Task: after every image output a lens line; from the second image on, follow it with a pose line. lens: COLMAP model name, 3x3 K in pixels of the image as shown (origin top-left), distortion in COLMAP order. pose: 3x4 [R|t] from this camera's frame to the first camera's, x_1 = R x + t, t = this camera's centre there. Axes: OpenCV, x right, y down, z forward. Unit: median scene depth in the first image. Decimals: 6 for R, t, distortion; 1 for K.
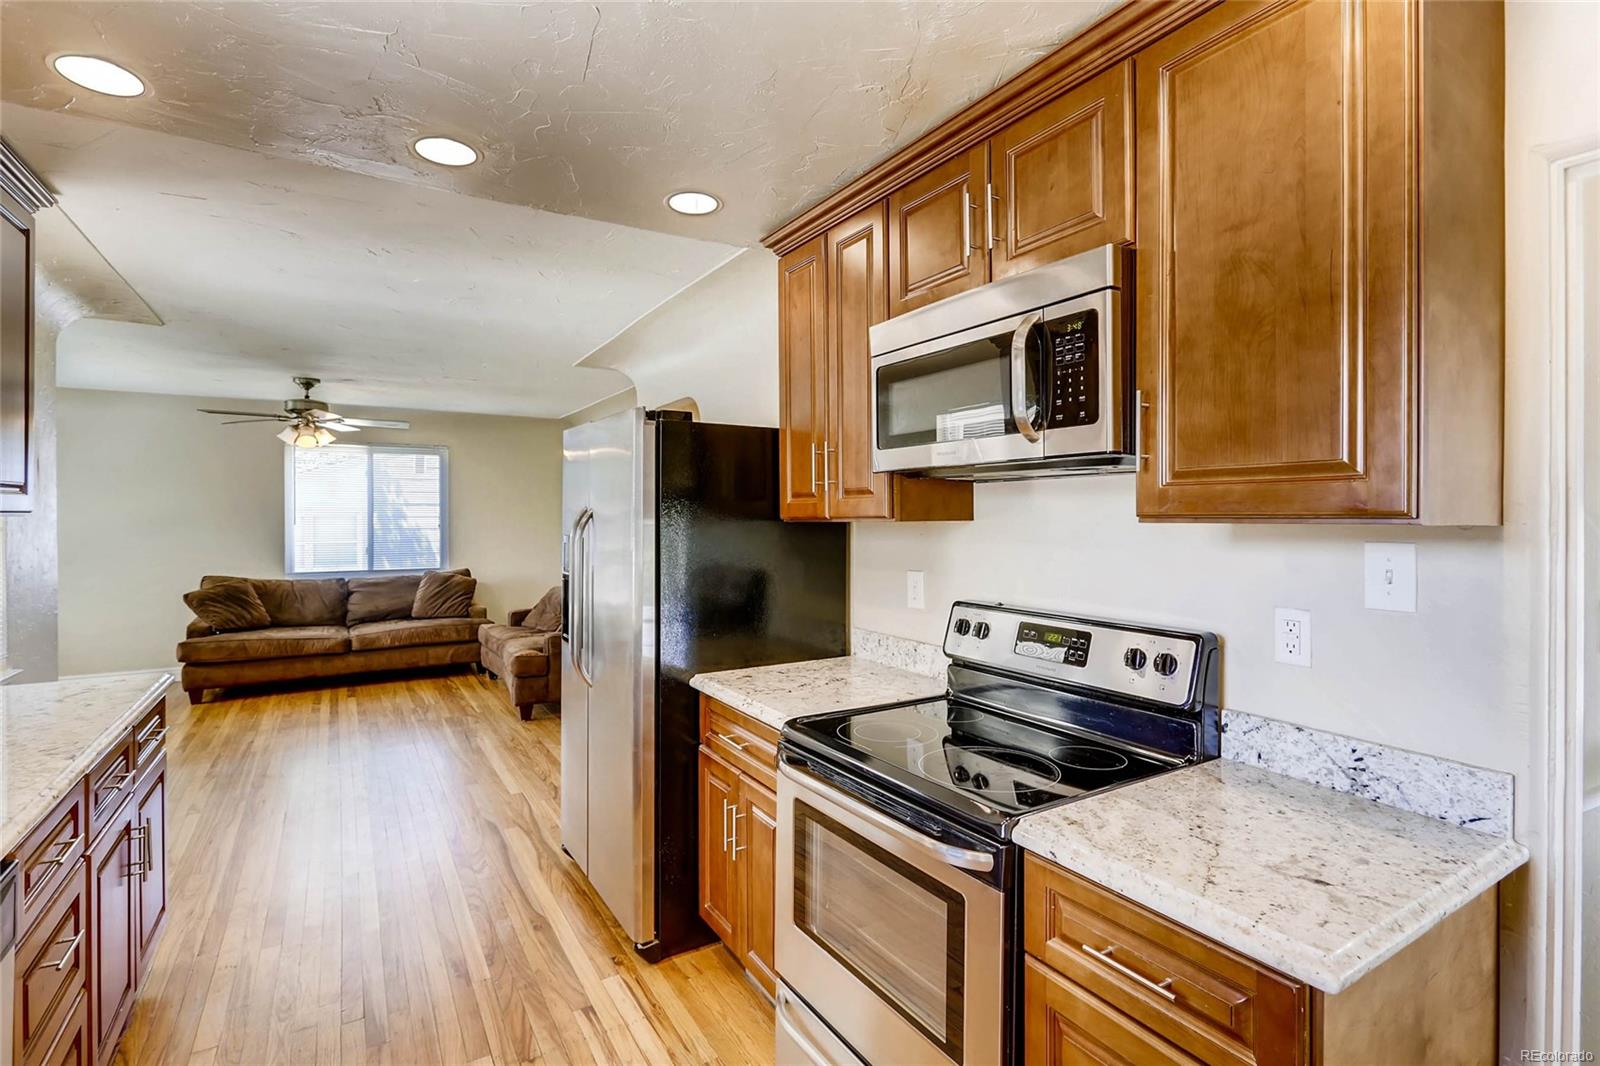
lens RADIAL K [[775.0, 0, 792.6], [0, 775.0, 519.8], [0, 0, 1]] dist [-0.002237, -0.000393]
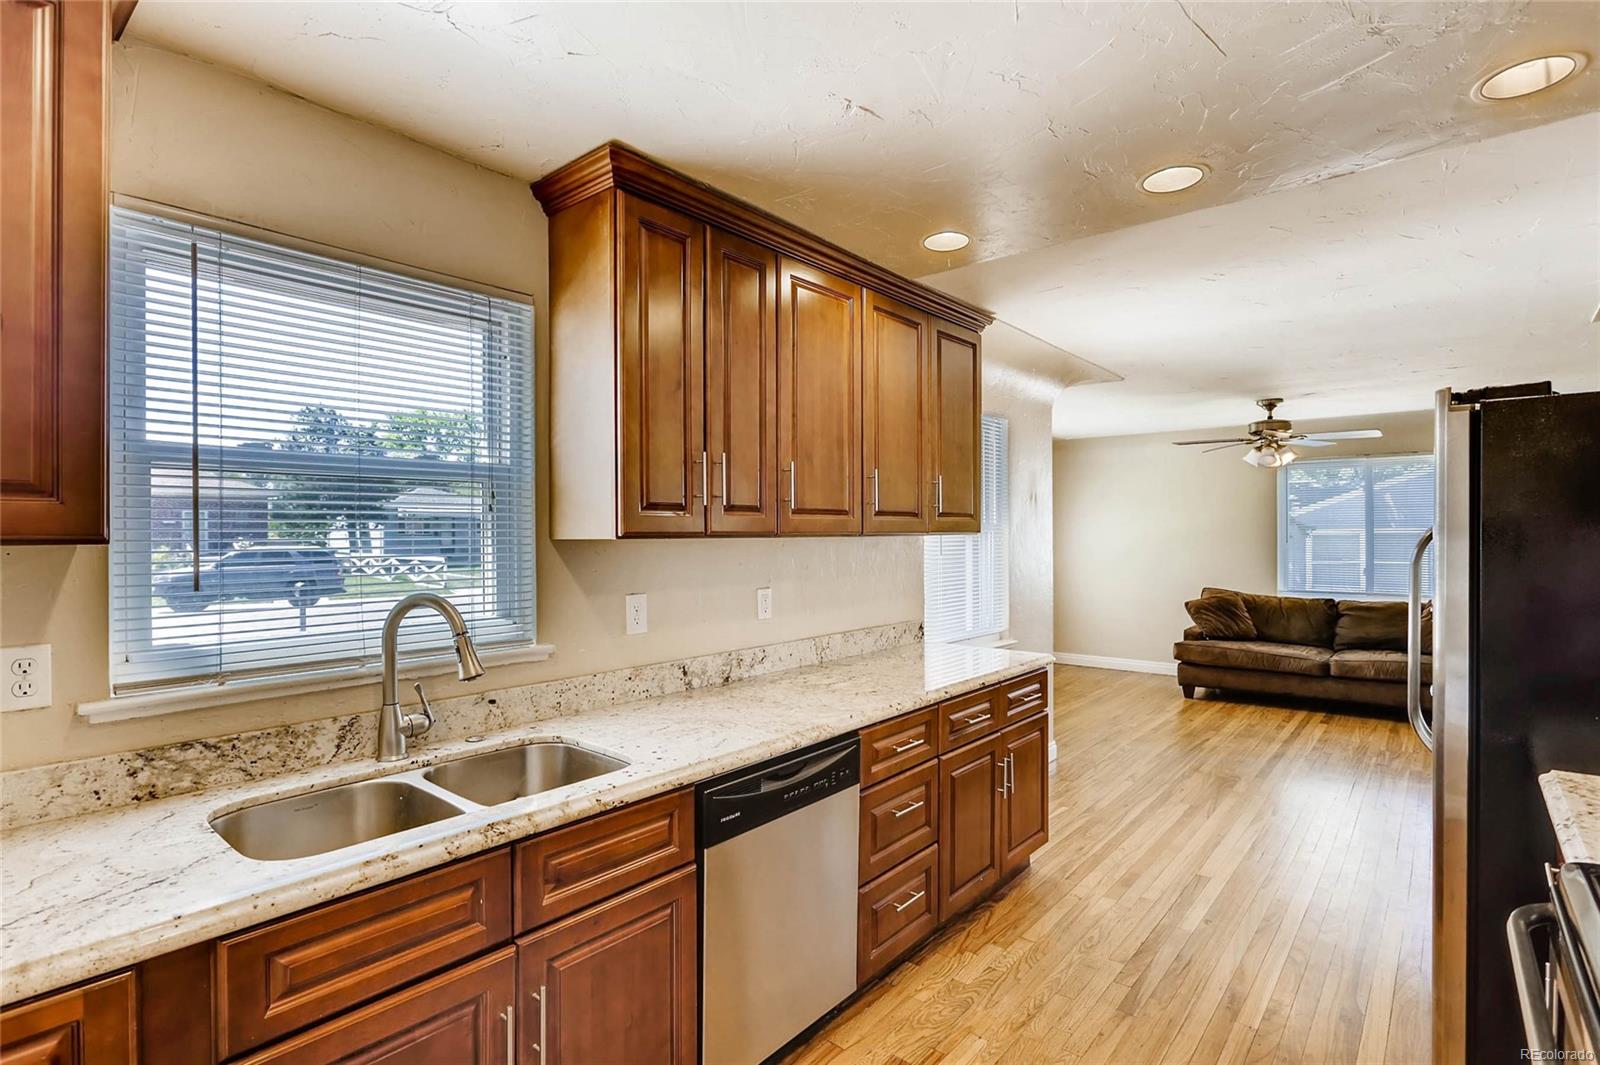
lens RADIAL K [[775.0, 0, 790.1], [0, 775.0, 535.9], [0, 0, 1]] dist [-0.002237, -0.000393]
pose [[0.328413, 0.002720, -0.944530, 0.118015], [-0.005704, 0.999983, 0.000896, -0.000108], [0.944517, 0.005093, 0.328423, 0.062045]]
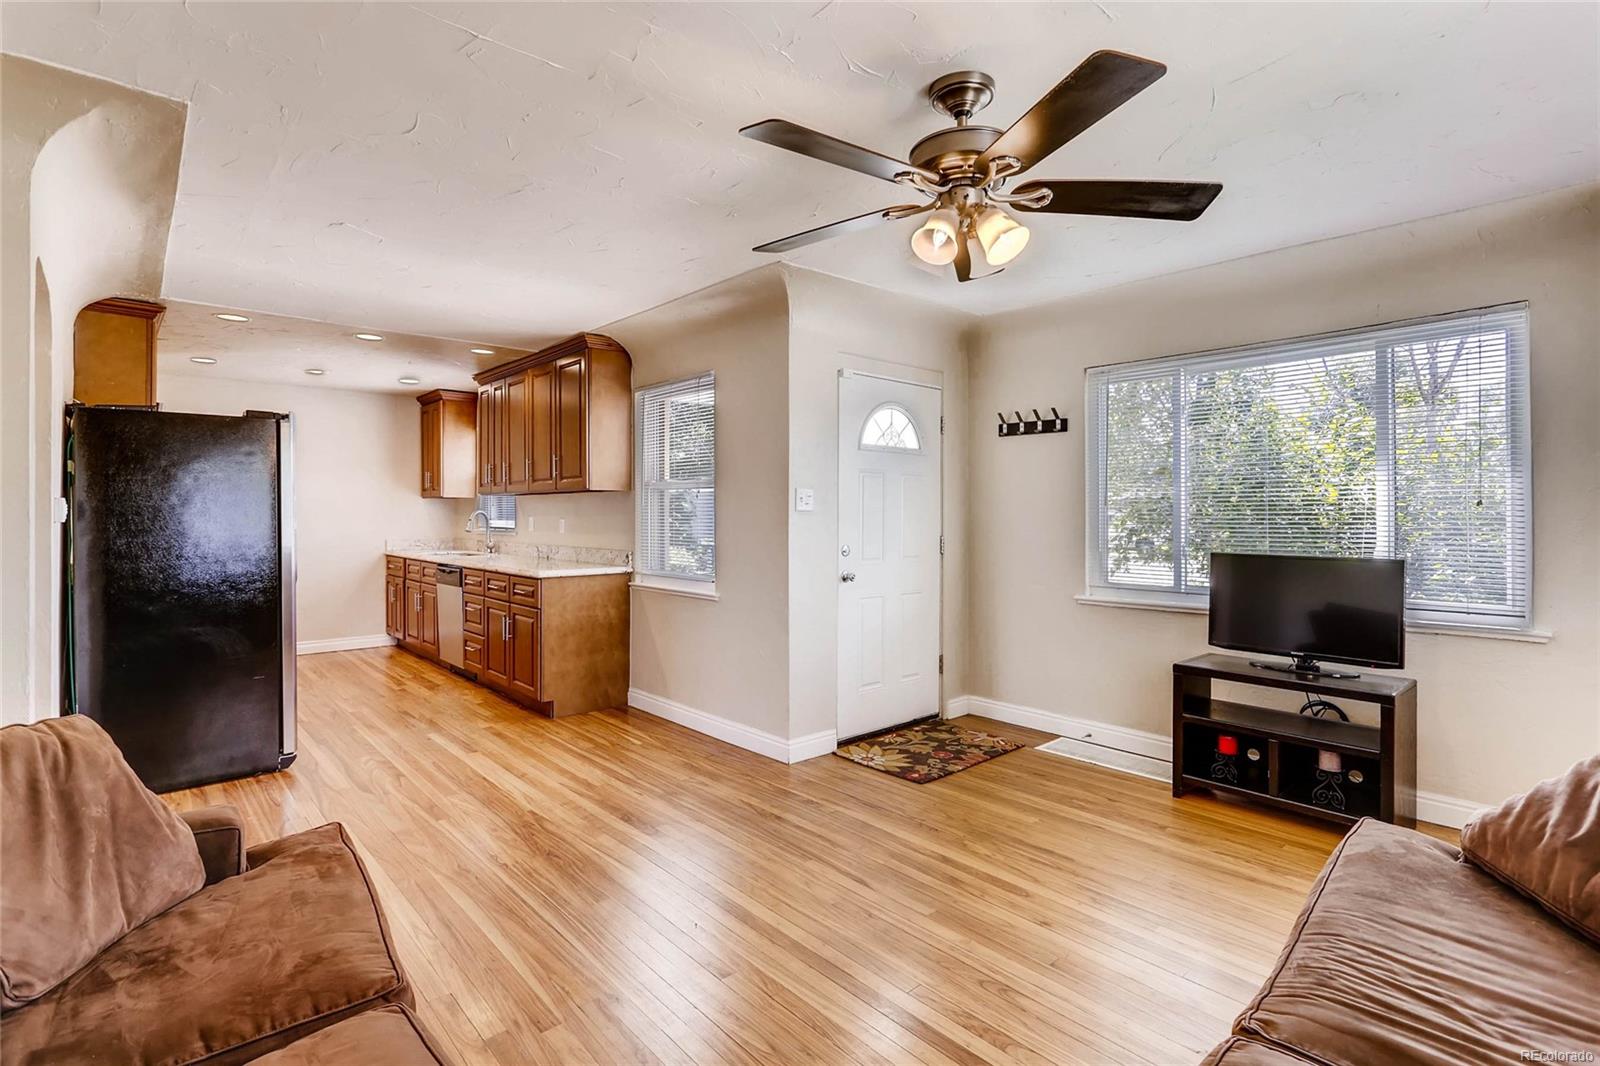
lens RADIAL K [[775.0, 0, 797.4], [0, 775.0, 524.0], [0, 0, 1]] dist [-0.002237, -0.000393]
pose [[-0.982852, 0.000749, -0.184397, -0.471240], [-0.001815, 0.999904, 0.013738, 0.026427], [0.184390, 0.013837, -0.982756, 1.272298]]
